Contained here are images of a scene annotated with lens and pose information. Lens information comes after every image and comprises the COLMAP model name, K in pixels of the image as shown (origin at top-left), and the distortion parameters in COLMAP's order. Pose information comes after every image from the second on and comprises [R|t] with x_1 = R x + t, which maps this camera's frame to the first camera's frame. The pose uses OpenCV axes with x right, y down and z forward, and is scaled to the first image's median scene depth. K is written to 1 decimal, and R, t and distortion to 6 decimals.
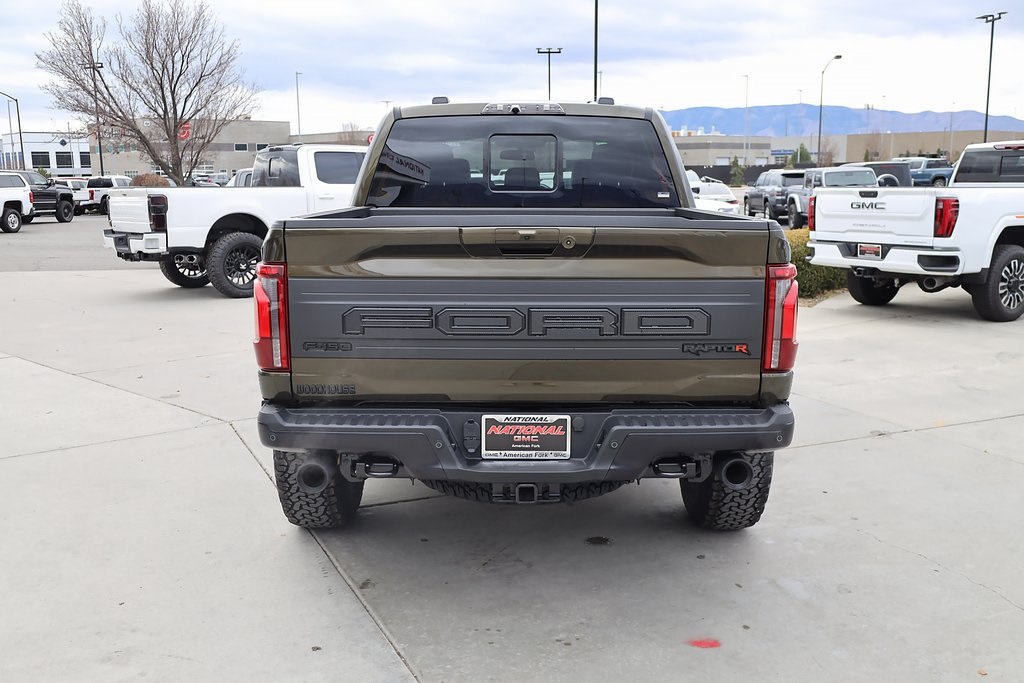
lens RADIAL K [[940.7, 0, 512.0], [0, 940.7, 341.5], [0, 0, 1]] dist [0.009073, -0.018866]
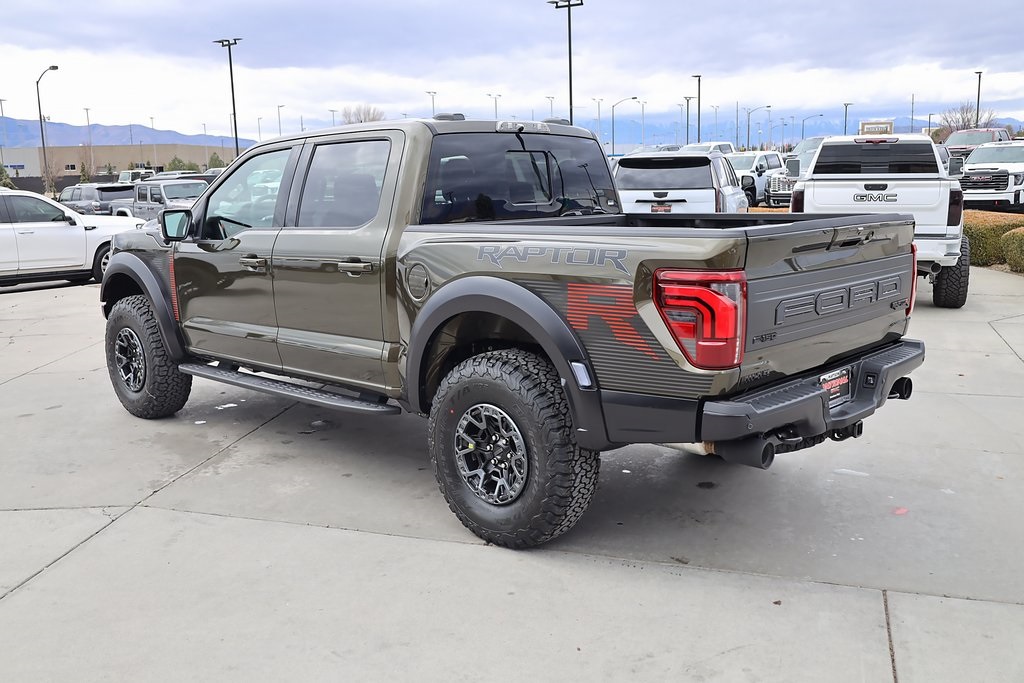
lens RADIAL K [[928.9, 0, 512.0], [0, 928.9, 341.5], [0, 0, 1]] dist [-0.001277, -0.017580]
pose [[0.696051, -0.135919, 0.705010, -0.109727], [0.143085, 0.988482, 0.049302, -0.008244], [-0.703591, 0.066560, 0.707481, 0.037732]]
